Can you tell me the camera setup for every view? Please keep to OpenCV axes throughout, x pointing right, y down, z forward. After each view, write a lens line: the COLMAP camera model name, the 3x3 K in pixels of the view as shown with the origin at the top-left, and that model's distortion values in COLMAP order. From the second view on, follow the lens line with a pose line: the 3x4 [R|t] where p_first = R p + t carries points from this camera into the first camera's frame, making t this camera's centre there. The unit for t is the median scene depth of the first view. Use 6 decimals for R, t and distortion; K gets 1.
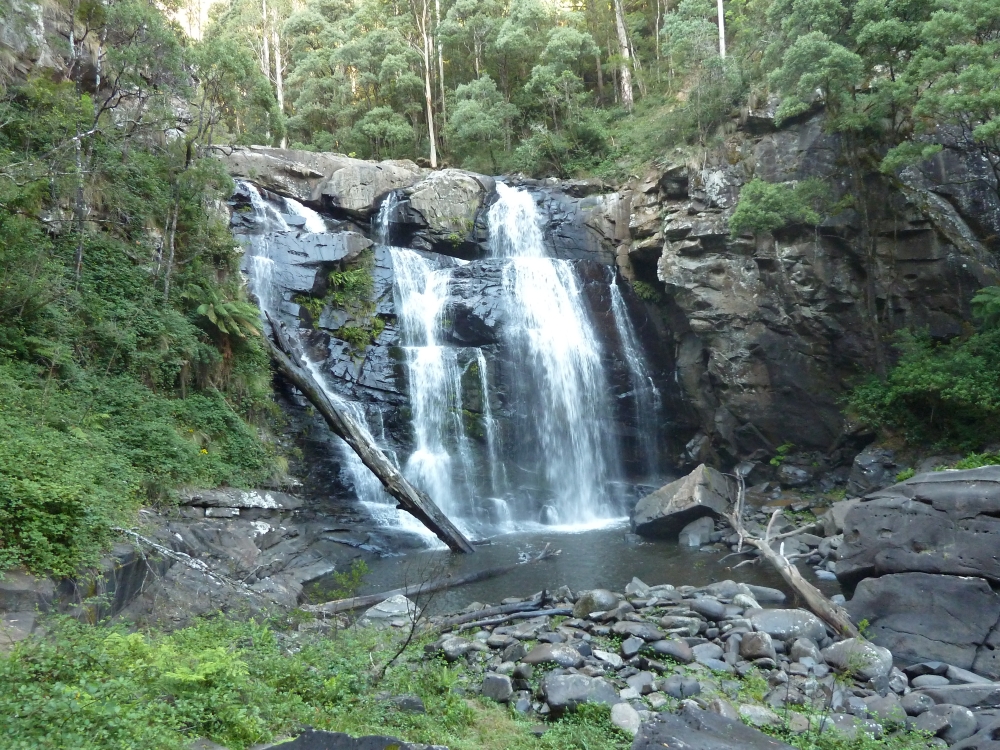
lens RADIAL K [[747.2, 0, 507.2], [0, 747.2, 371.5], [0, 0, 1]] dist [-0.030266, -0.002359]
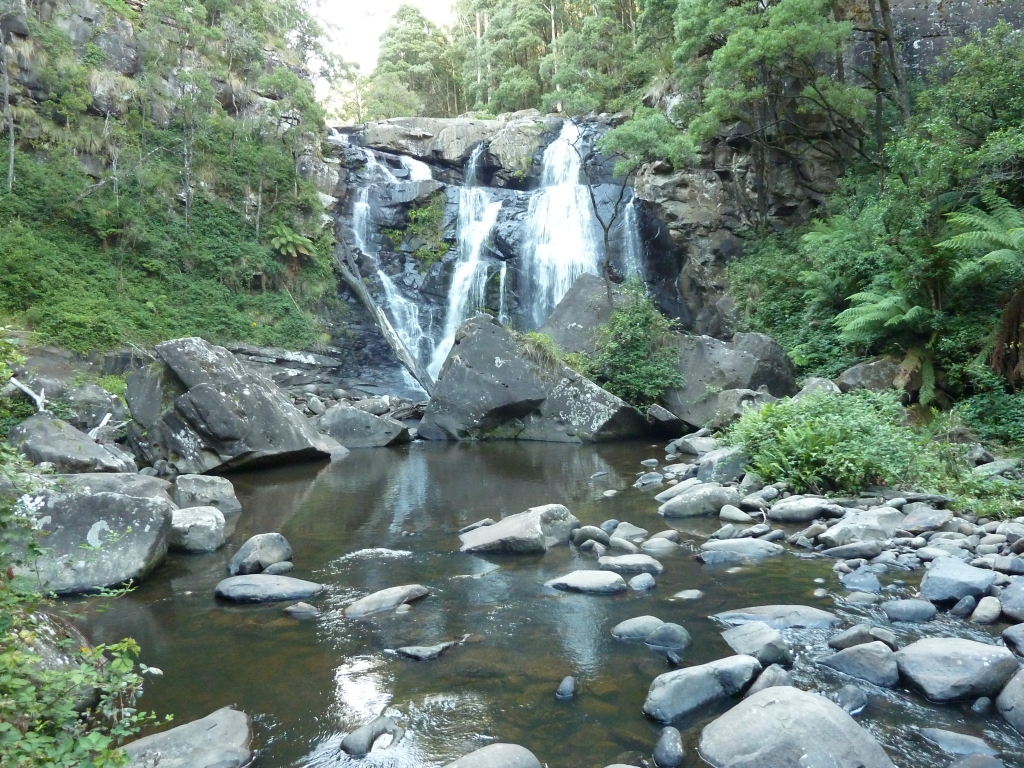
lens RADIAL K [[765.2, 0, 519.4], [0, 765.2, 380.4], [0, 0, 1]] dist [-0.030266, -0.002359]
pose [[0.868553, 0.040601, -0.493930, 0.652136], [0.006471, 0.995625, 0.093219, 0.050503], [0.495554, -0.084162, 0.864490, -0.148449]]
